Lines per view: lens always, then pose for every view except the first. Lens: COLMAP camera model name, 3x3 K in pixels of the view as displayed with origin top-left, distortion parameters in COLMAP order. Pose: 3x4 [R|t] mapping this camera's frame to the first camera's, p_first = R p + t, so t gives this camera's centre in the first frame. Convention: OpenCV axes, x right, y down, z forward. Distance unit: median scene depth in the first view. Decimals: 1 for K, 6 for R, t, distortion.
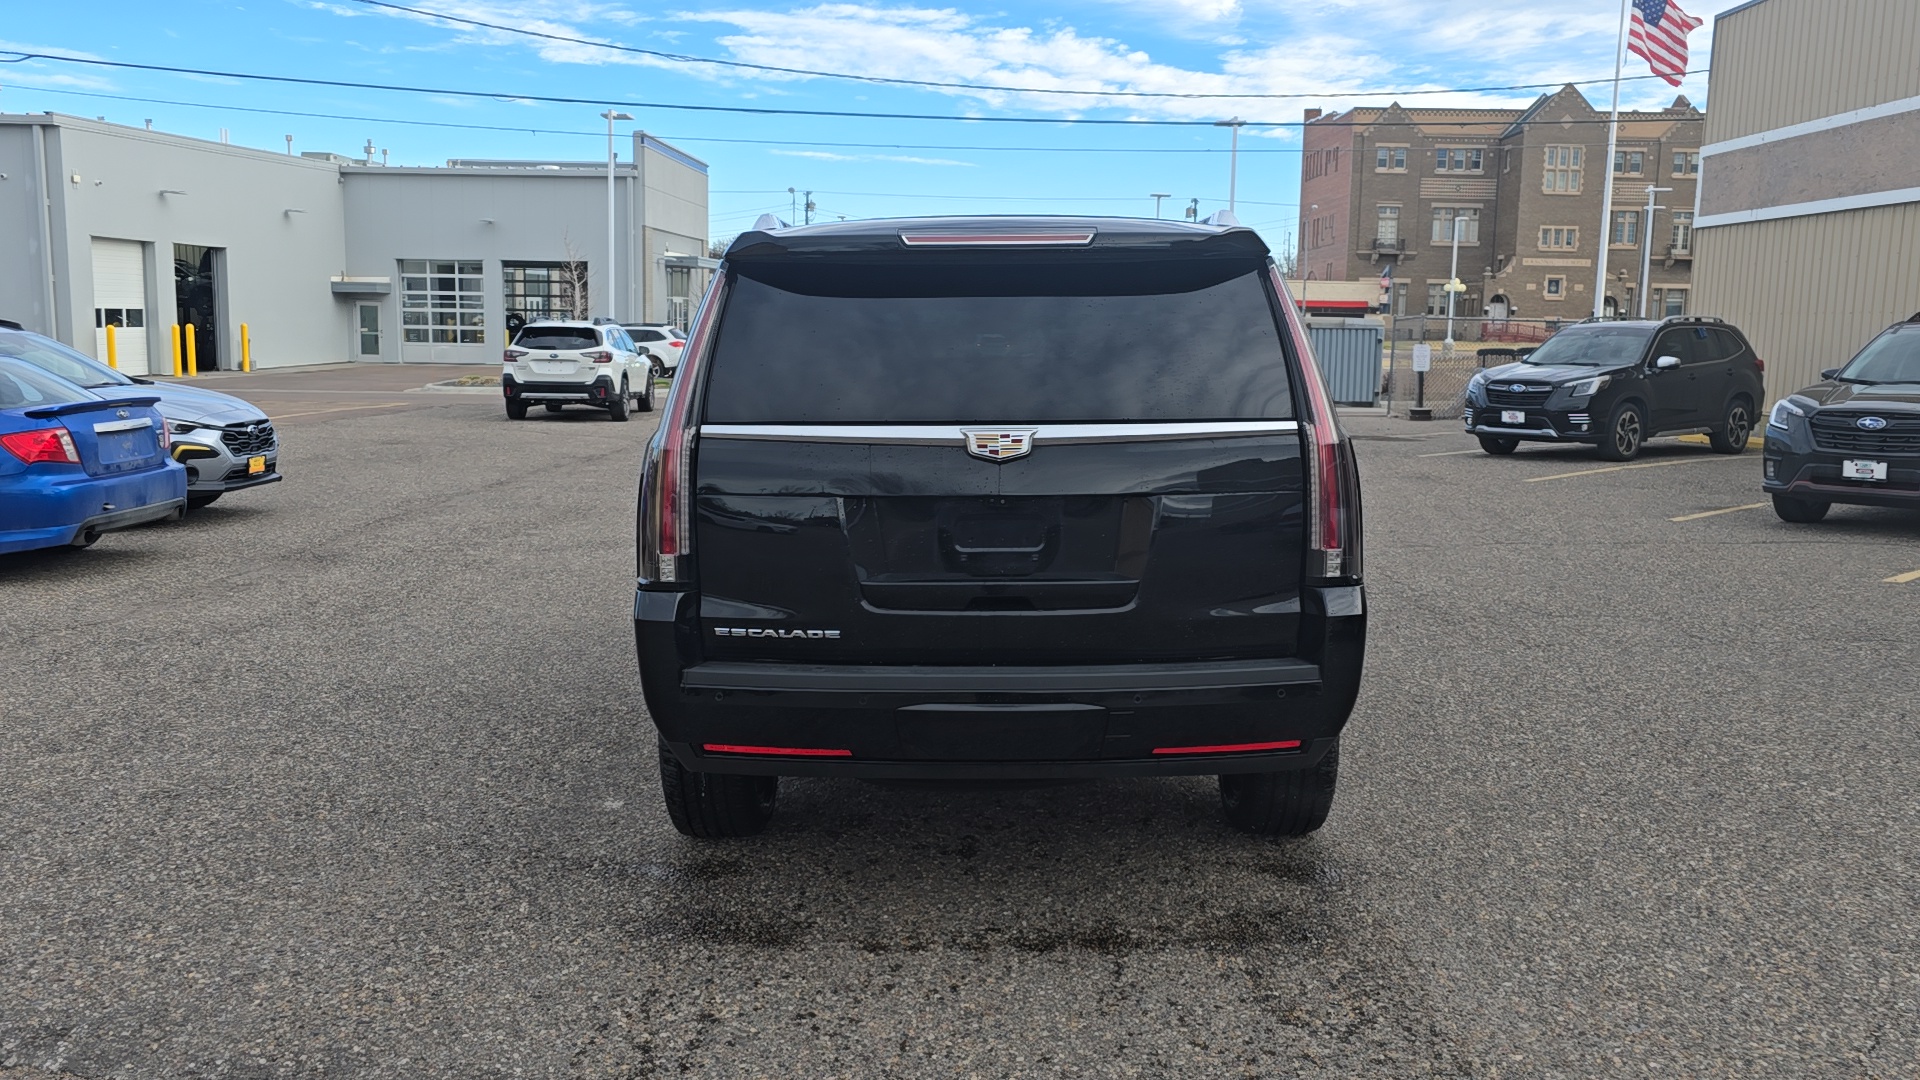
lens RADIAL K [[1594.7, 0, 975.3], [0, 1594.7, 545.6], [0, 0, 1]] dist [0.001647, 0.003953]
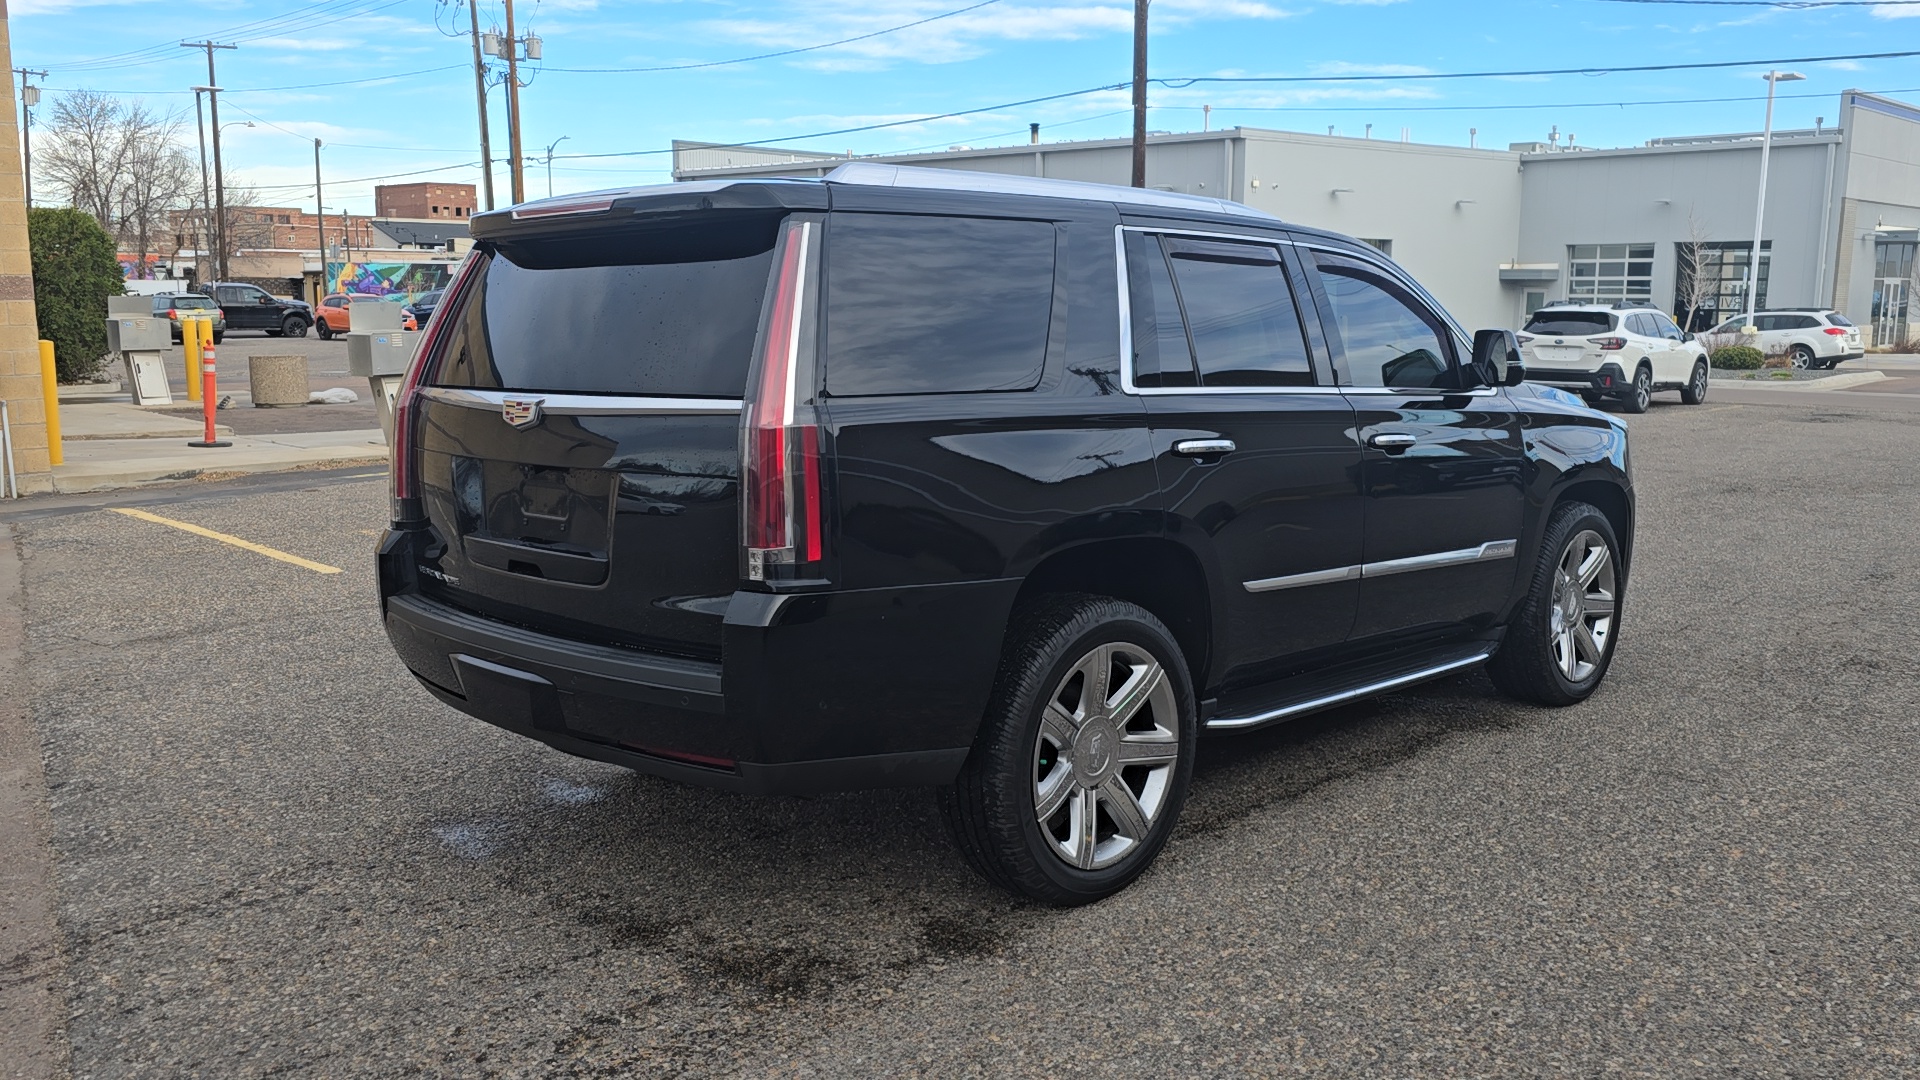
lens RADIAL K [[1594.7, 0, 978.5], [0, 1594.7, 537.6], [0, 0, 1]] dist [0.001647, 0.003953]
pose [[0.723276, 0.092560, -0.684328, 0.297070], [-0.090818, 0.995119, 0.038609, -0.015793], [0.684562, 0.034224, 0.728151, 0.146228]]
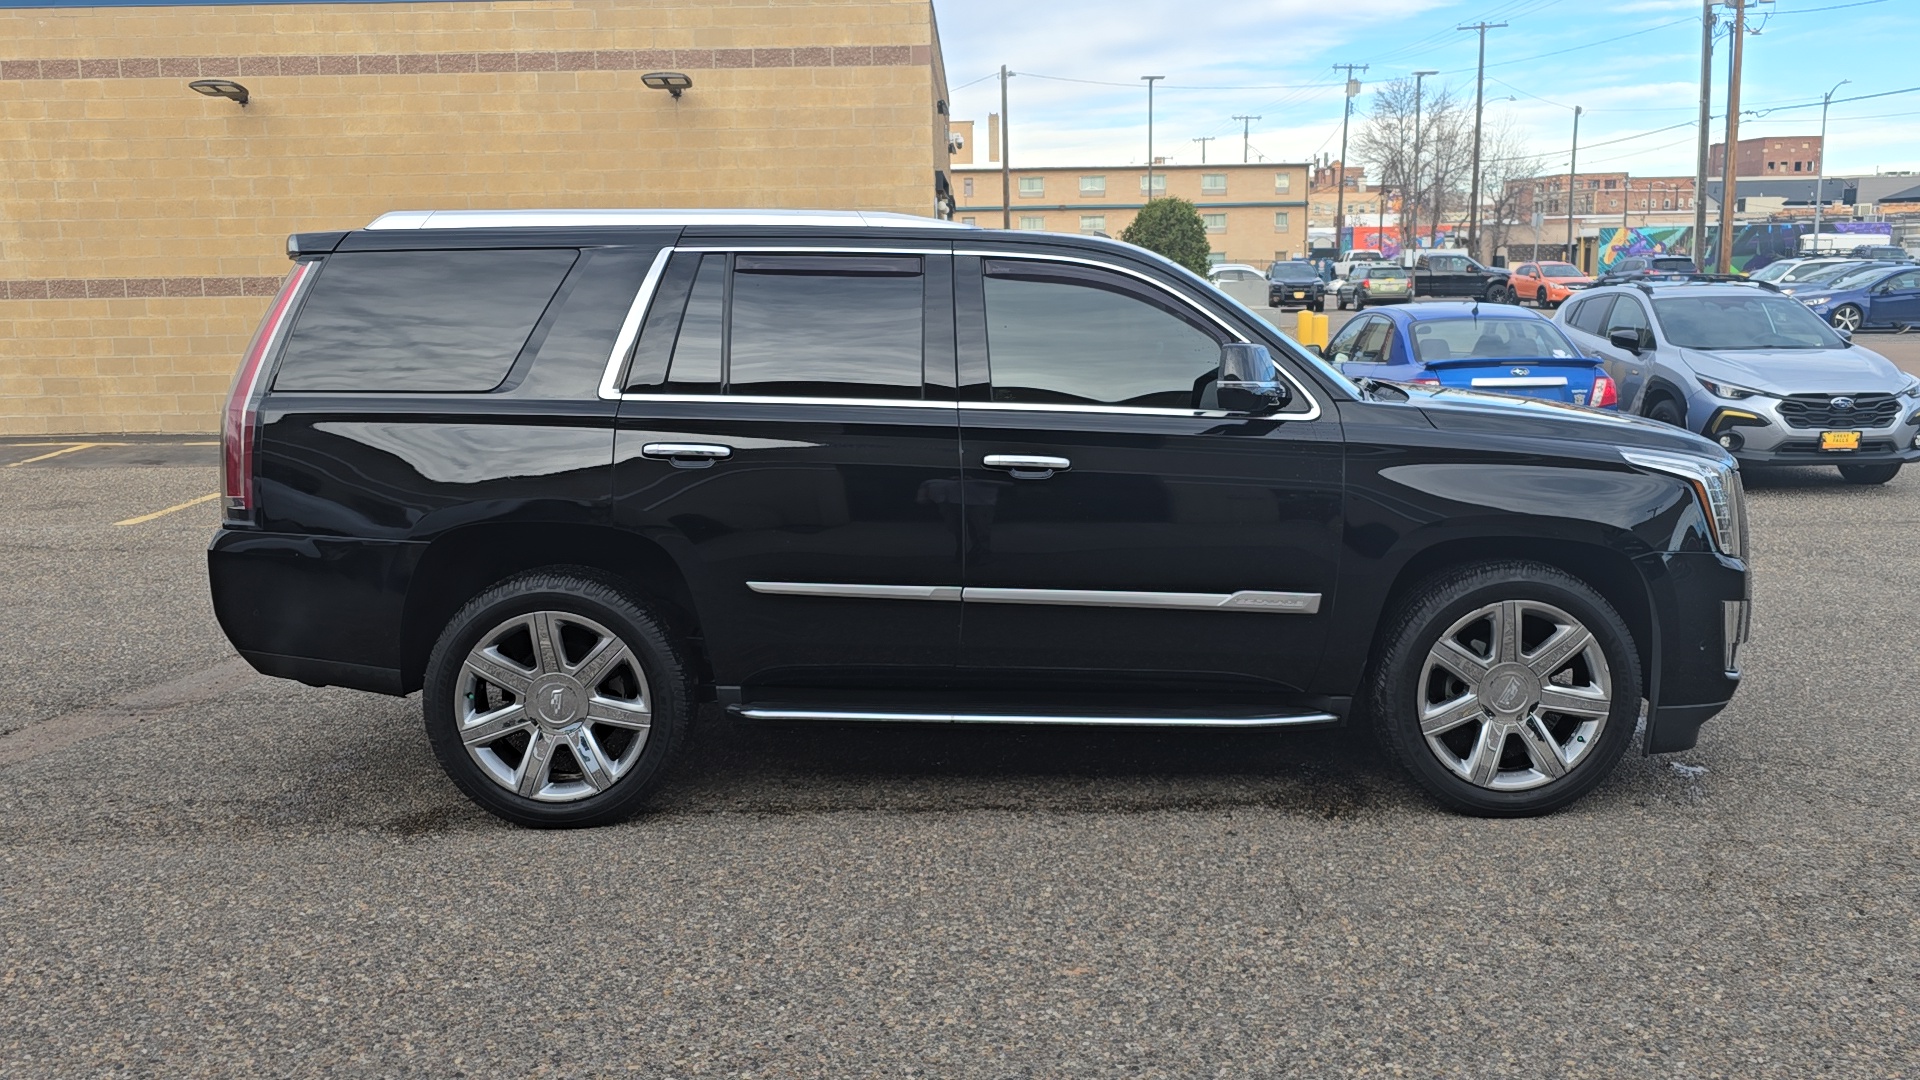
lens RADIAL K [[1594.7, 0, 968.0], [0, 1594.7, 539.4], [0, 0, 1]] dist [0.001647, 0.003953]
pose [[0.012661, 0.155798, -0.987708, 0.477155], [-0.127817, 0.979936, 0.152934, -0.074335], [0.991717, 0.124309, 0.032321, 0.501177]]
